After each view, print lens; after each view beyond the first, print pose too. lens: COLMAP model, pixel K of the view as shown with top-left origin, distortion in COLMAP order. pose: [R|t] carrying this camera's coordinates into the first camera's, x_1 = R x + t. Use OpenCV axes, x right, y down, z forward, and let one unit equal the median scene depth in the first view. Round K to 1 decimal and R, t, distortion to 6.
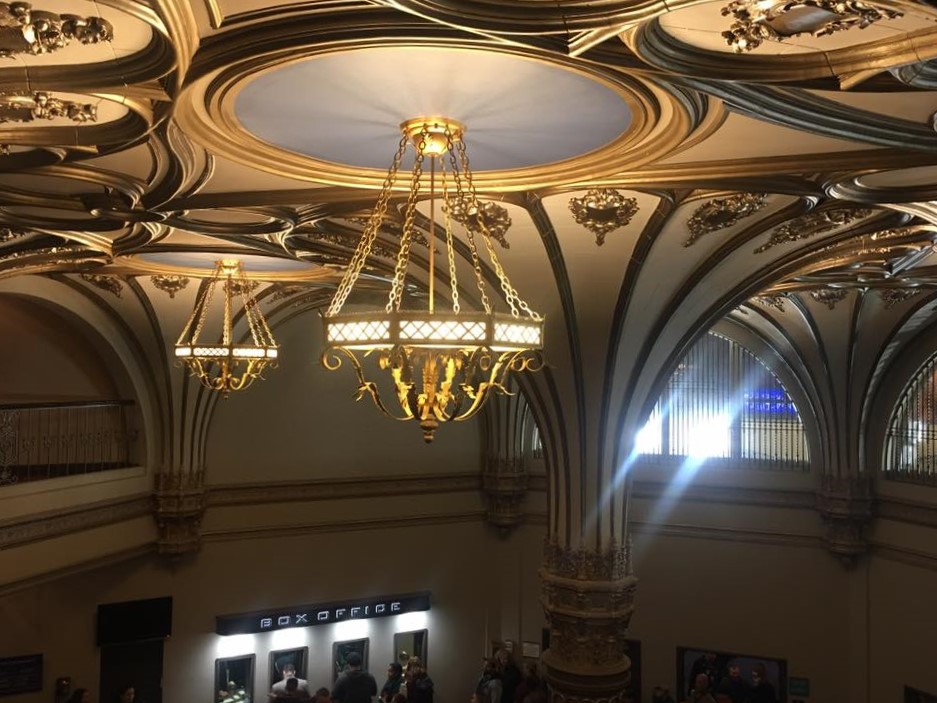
lens RADIAL K [[730.9, 0, 468.5], [0, 730.9, 351.5], [0, 0, 1]] dist [0.003445, -0.003324]
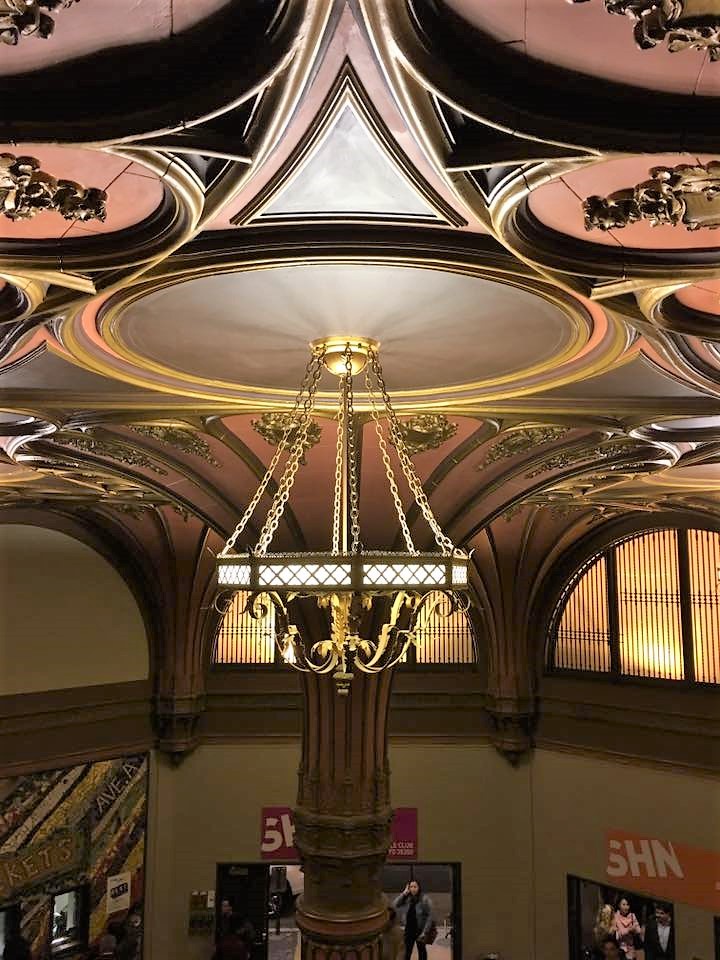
lens RADIAL K [[745.6, 0, 360.0], [0, 745.6, 480.0], [0, 0, 1]] dist [-0.018517, -0.007045]
pose [[0.945239, 0.028171, 0.325162, -0.215245], [0.004870, 0.994940, -0.100357, -0.029232], [-0.326343, 0.096445, 0.940318, 0.083879]]
